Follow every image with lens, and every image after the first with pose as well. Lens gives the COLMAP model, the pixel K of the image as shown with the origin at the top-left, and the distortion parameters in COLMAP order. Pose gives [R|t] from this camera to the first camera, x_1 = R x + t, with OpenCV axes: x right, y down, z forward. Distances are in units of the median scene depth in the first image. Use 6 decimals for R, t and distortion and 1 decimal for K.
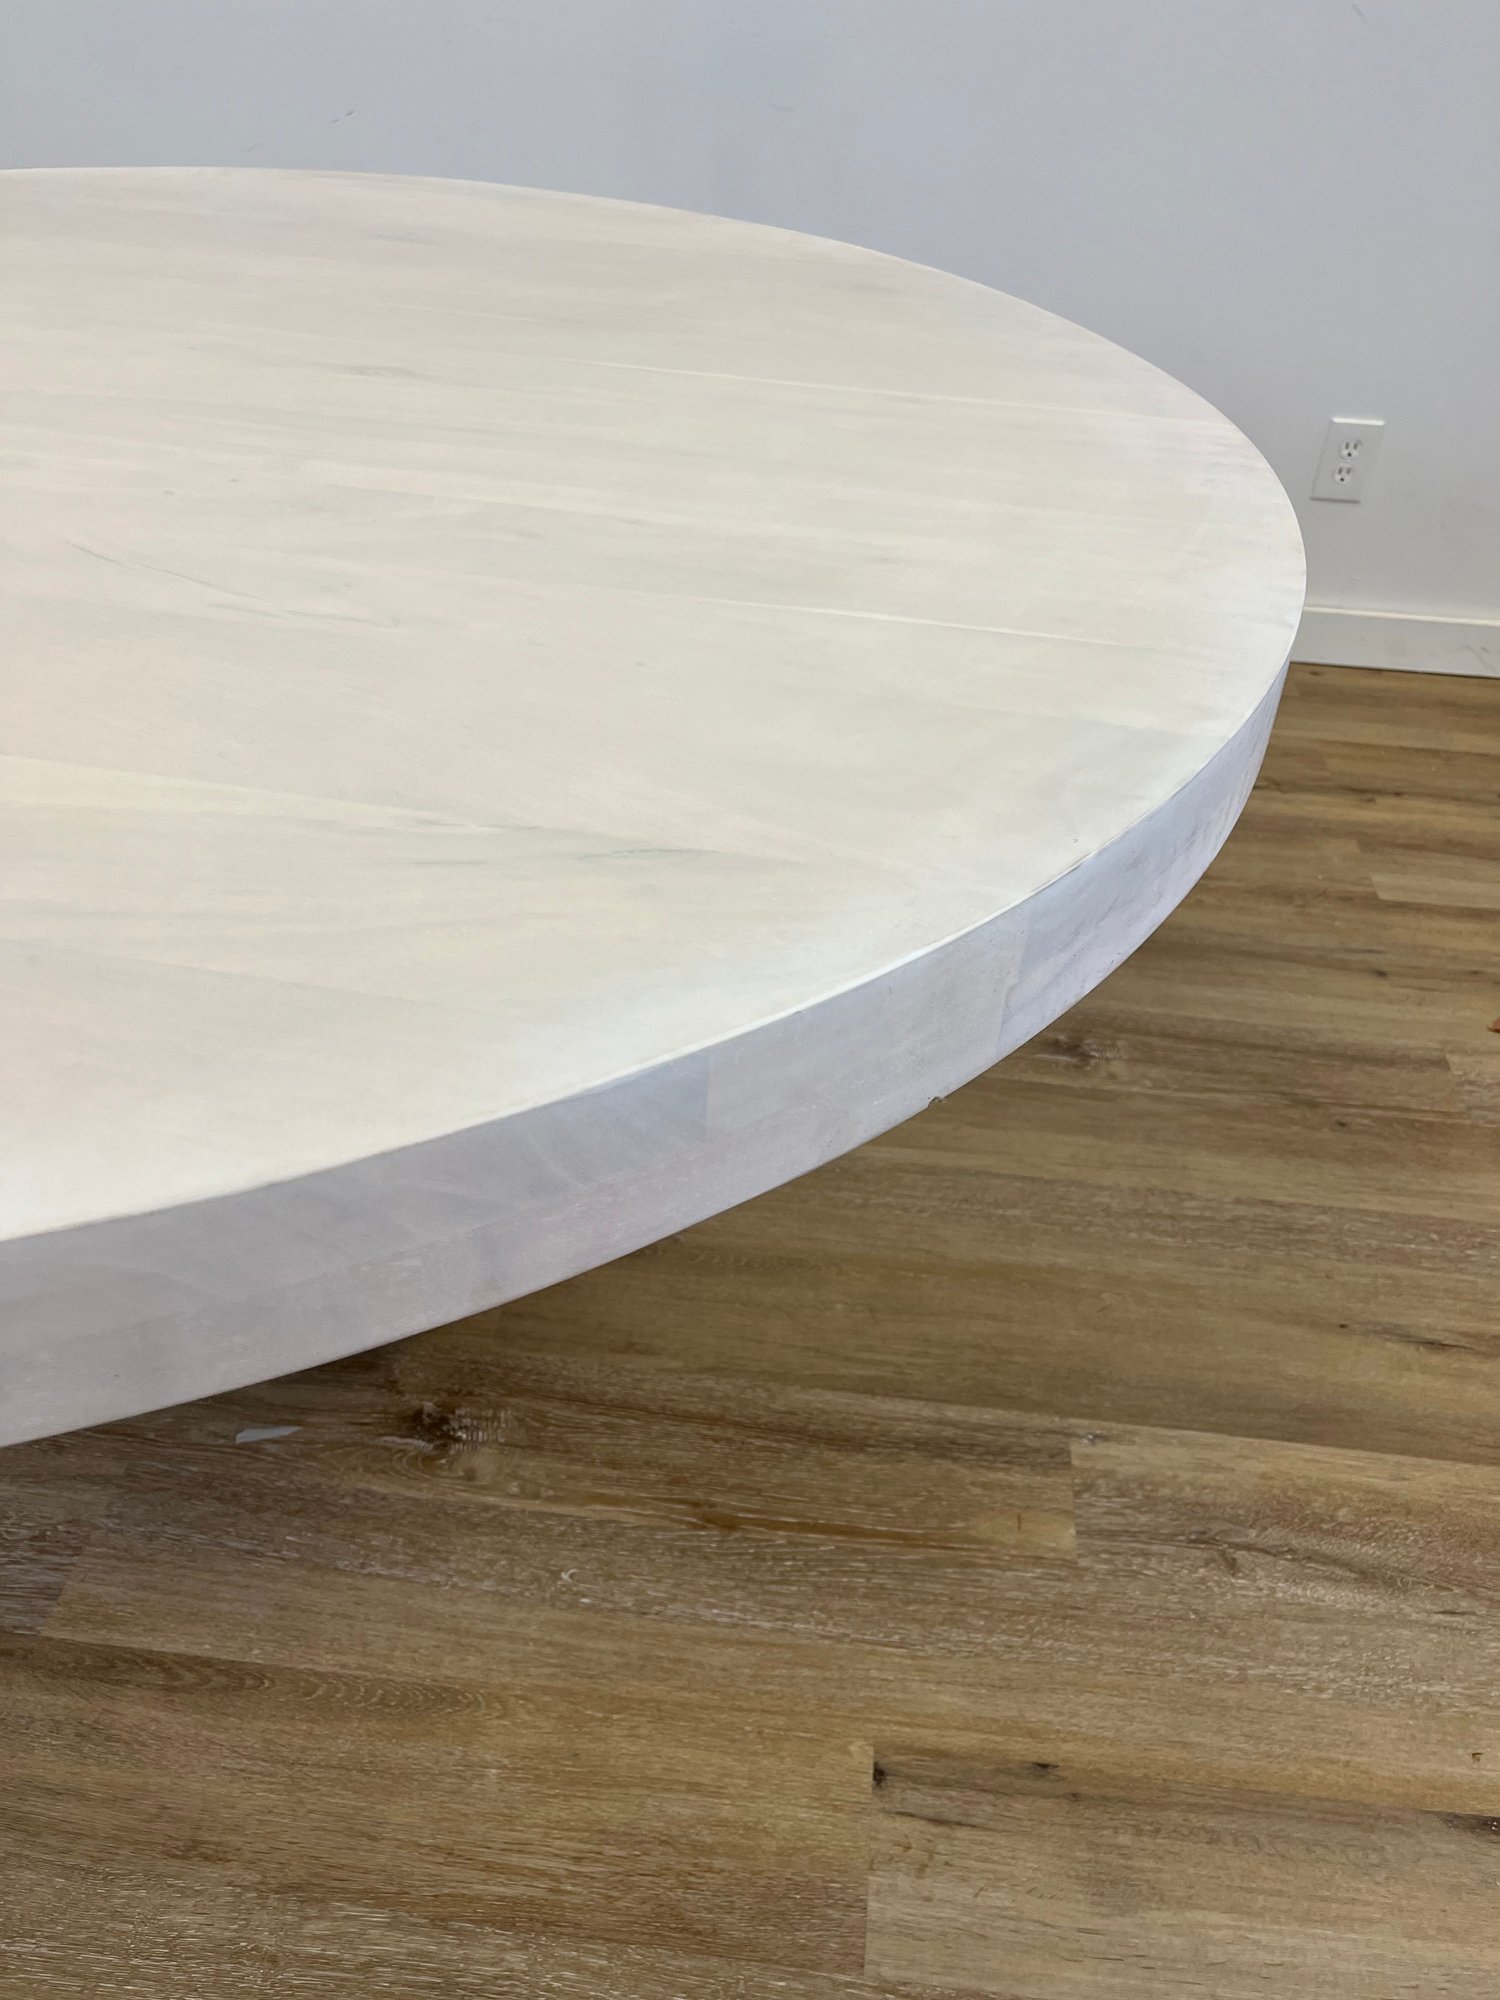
lens RADIAL K [[1513.2, 0, 767.1], [0, 1513.2, 987.4], [0, 0, 1]] dist [0.042865, -0.059112]
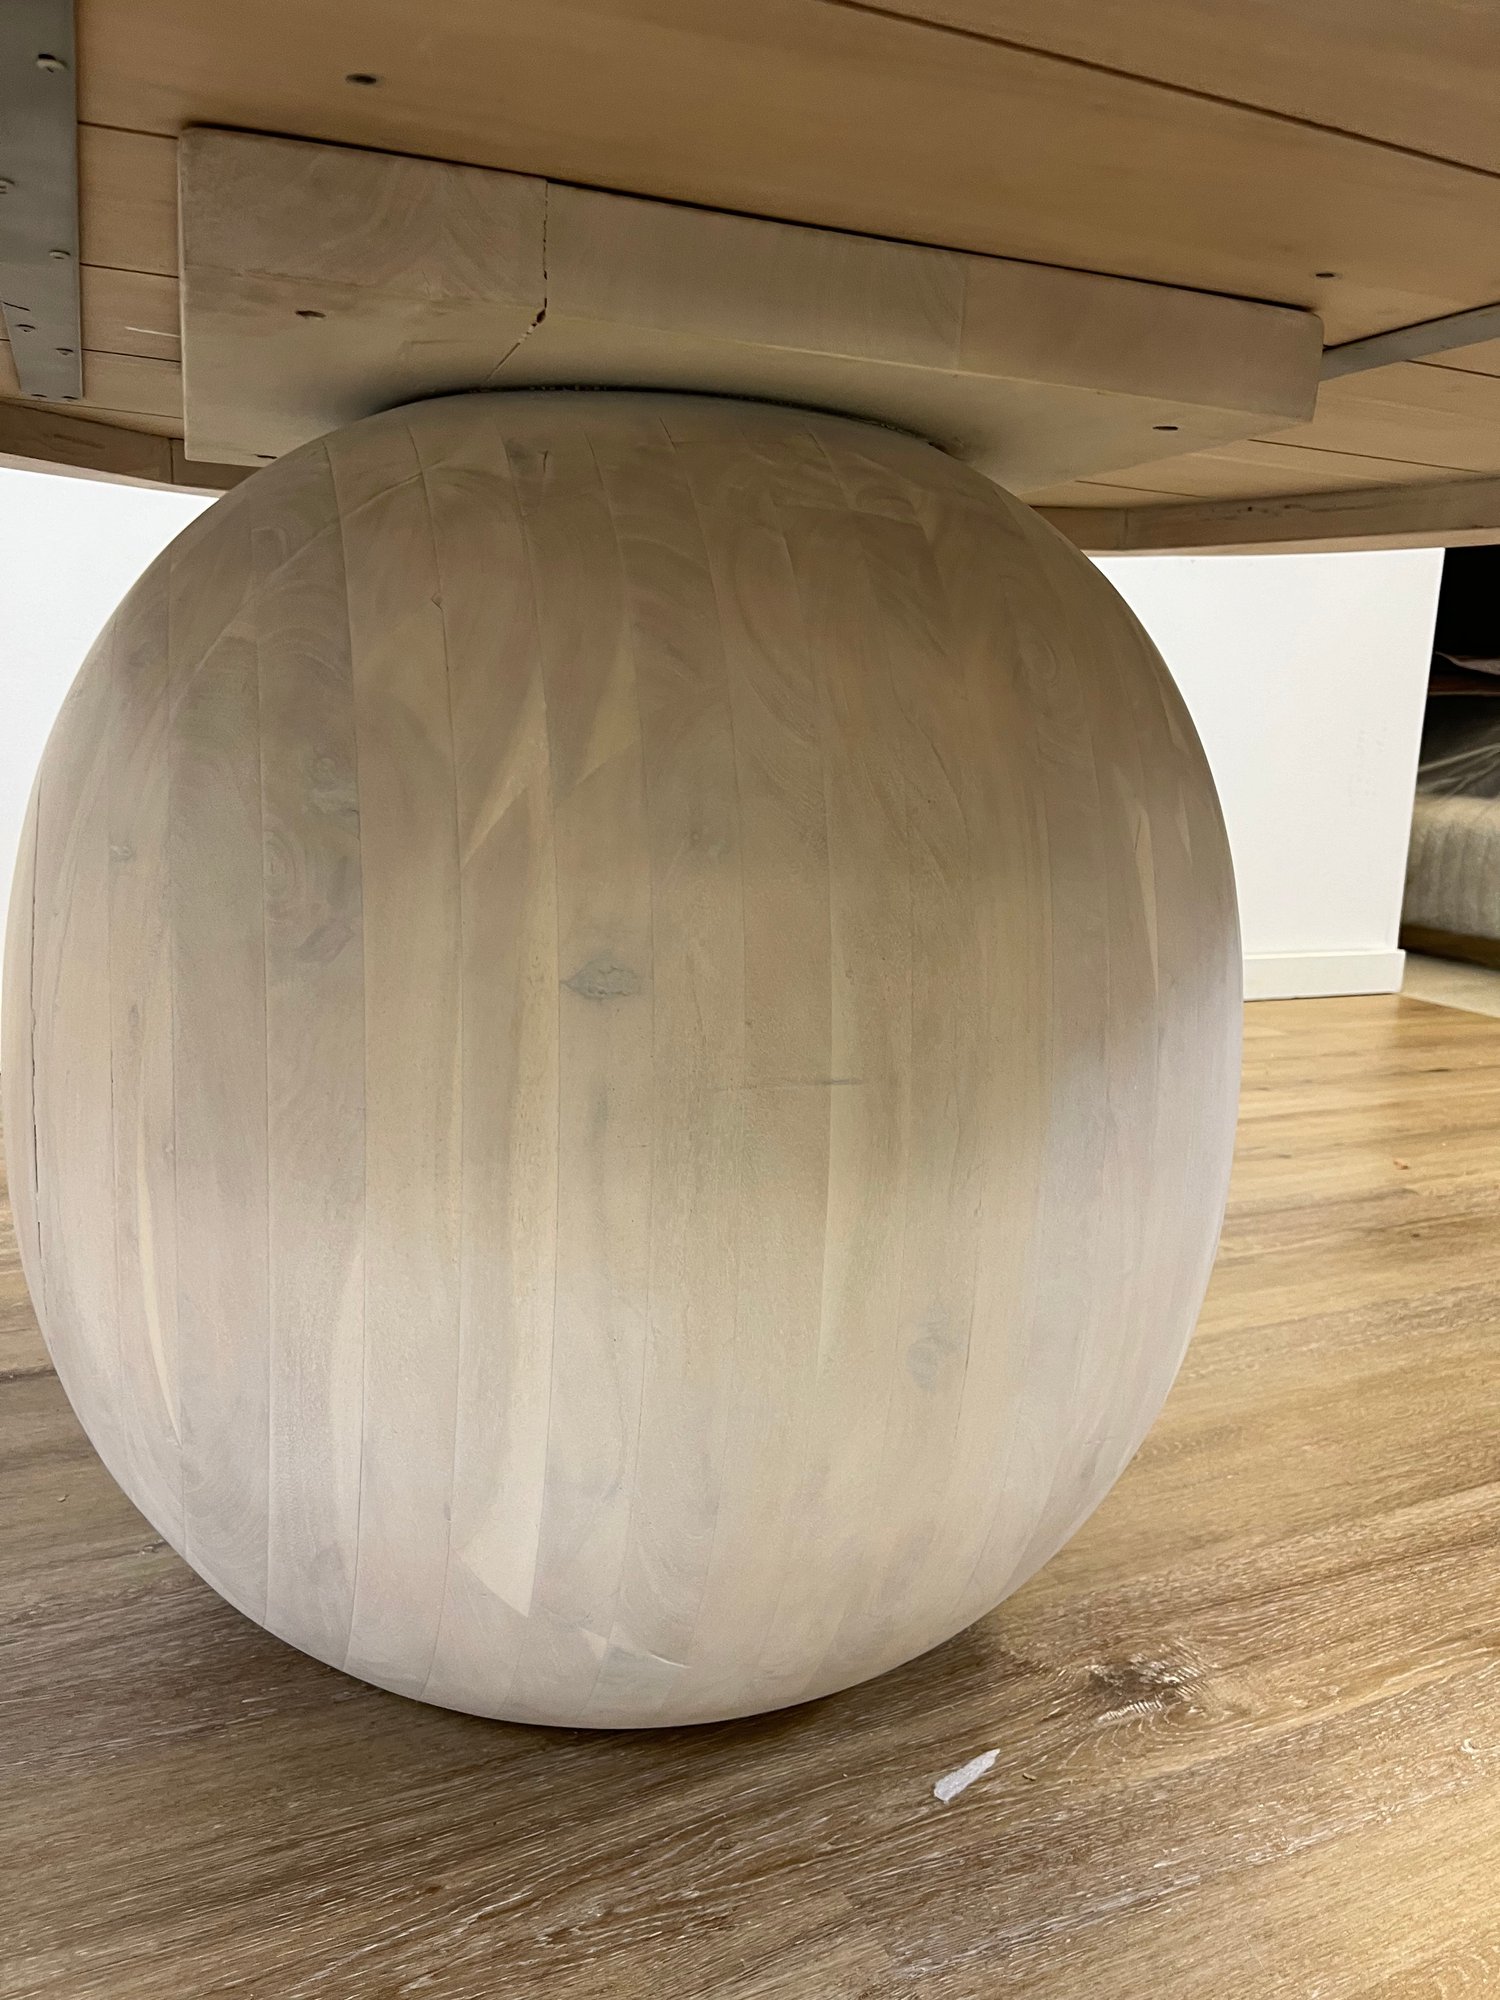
lens RADIAL K [[1513.2, 0, 756.8], [0, 1513.2, 1007.7], [0, 0, 1]] dist [0.042865, -0.059112]
pose [[0.837101, -0.105803, 0.536719, -0.720706], [0.319649, 0.890805, -0.322941, 0.188121], [-0.443944, 0.441896, 0.779514, 0.407651]]
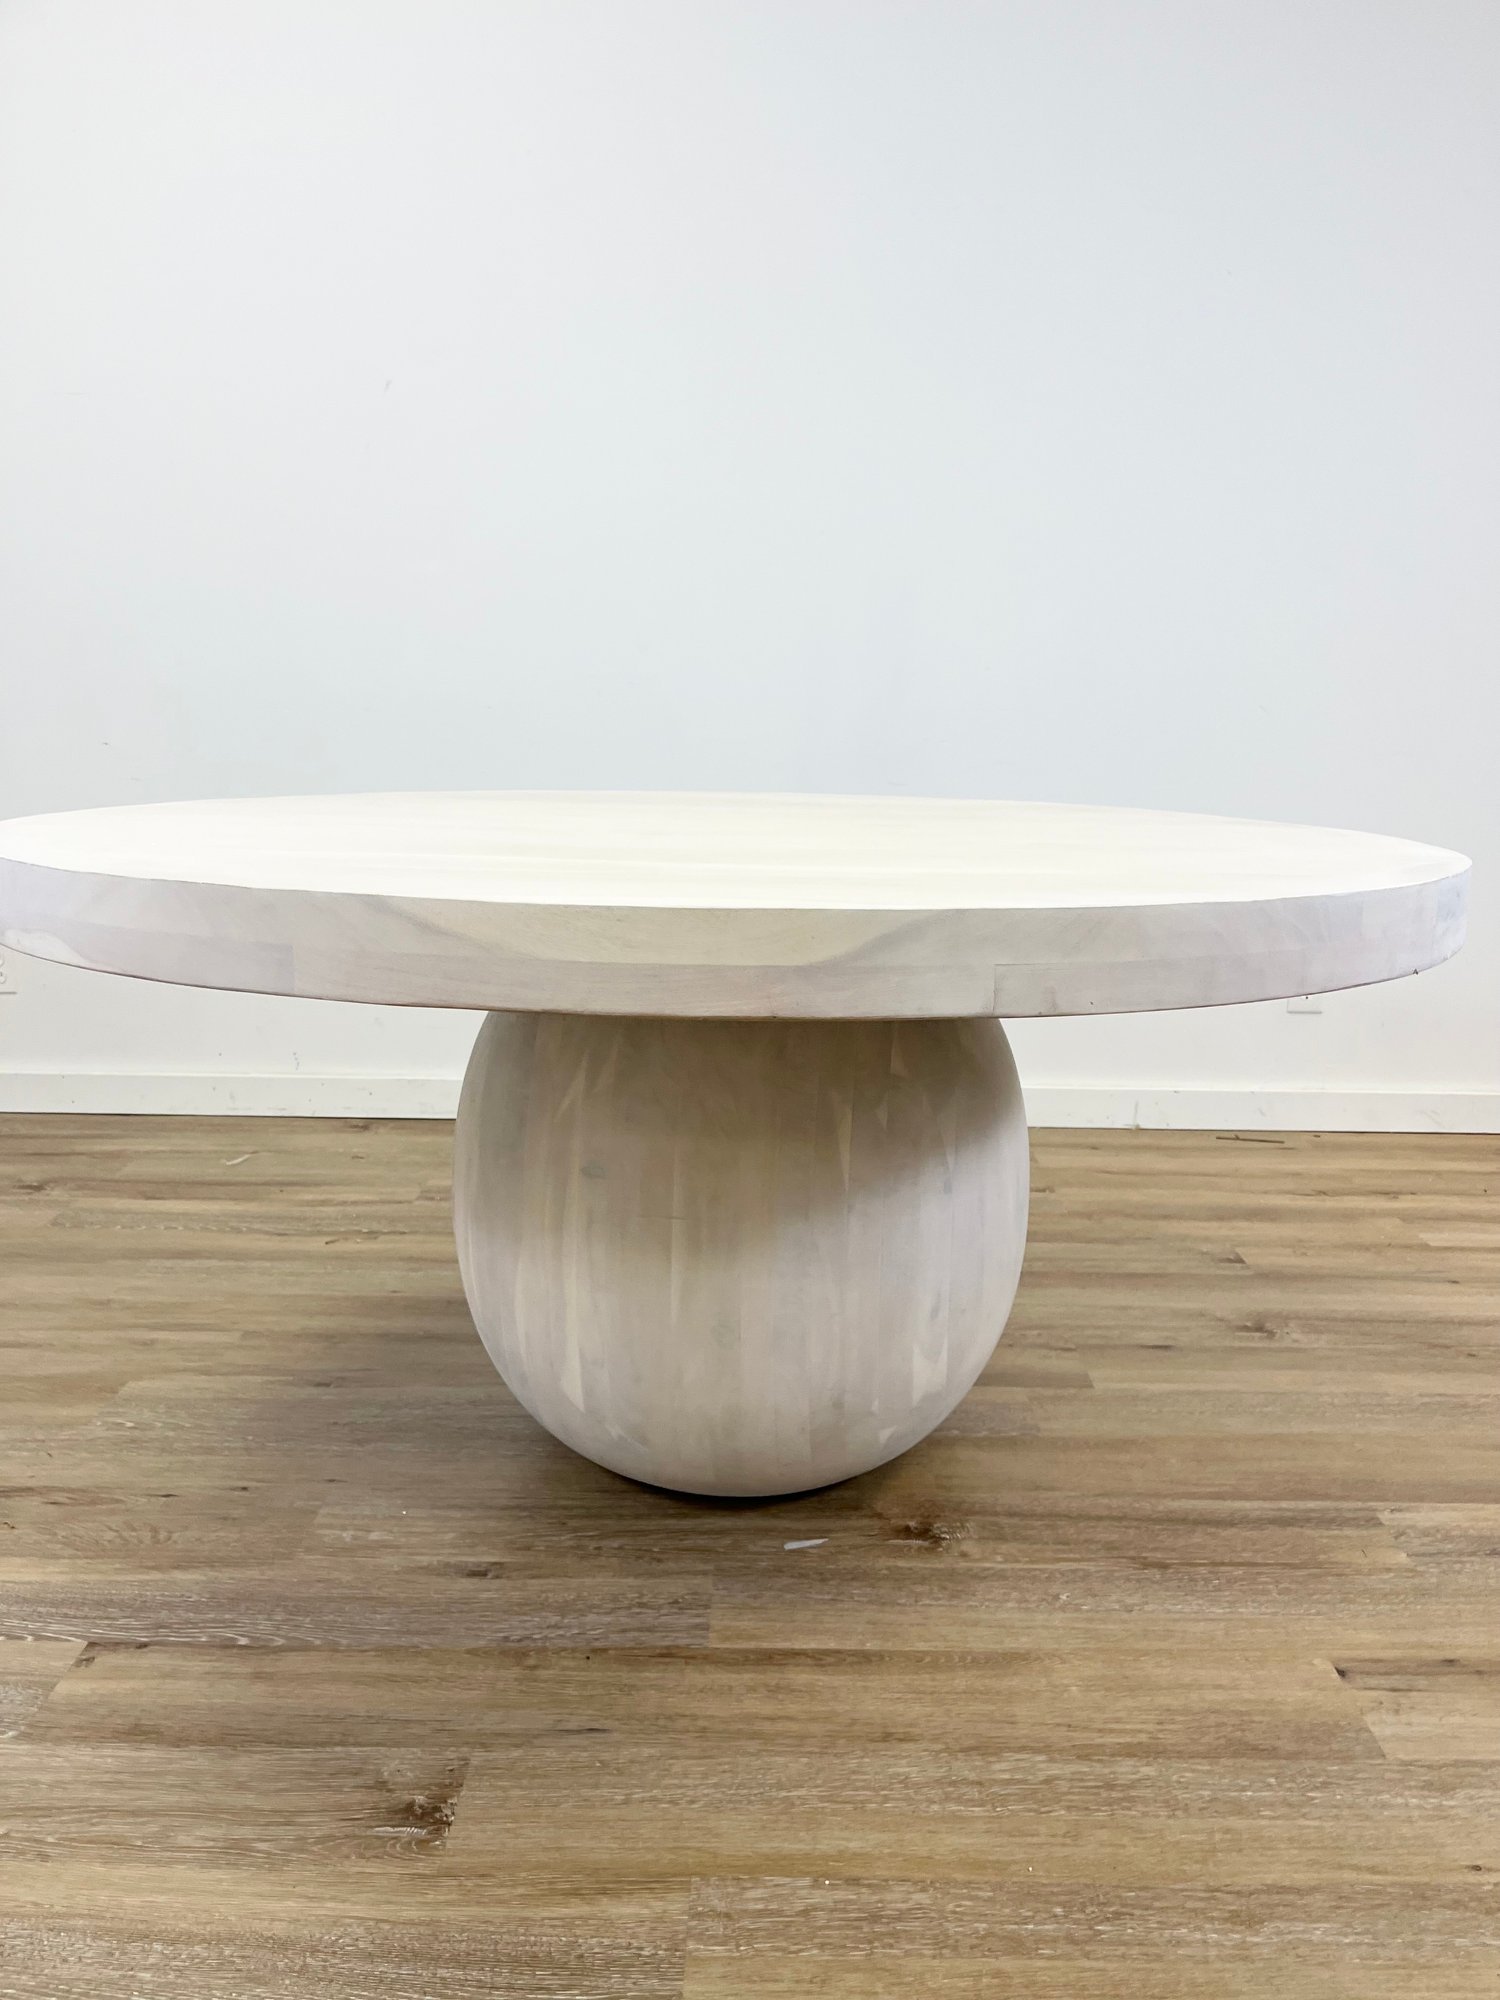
lens RADIAL K [[1513.2, 0, 766.5], [0, 1513.2, 1008.0], [0, 0, 1]] dist [0.042865, -0.059112]
pose [[0.994511, -0.049726, 0.092057, -0.469983], [0.084774, 0.898641, -0.430416, 0.450536], [-0.061323, 0.435858, 0.897924, -0.419458]]
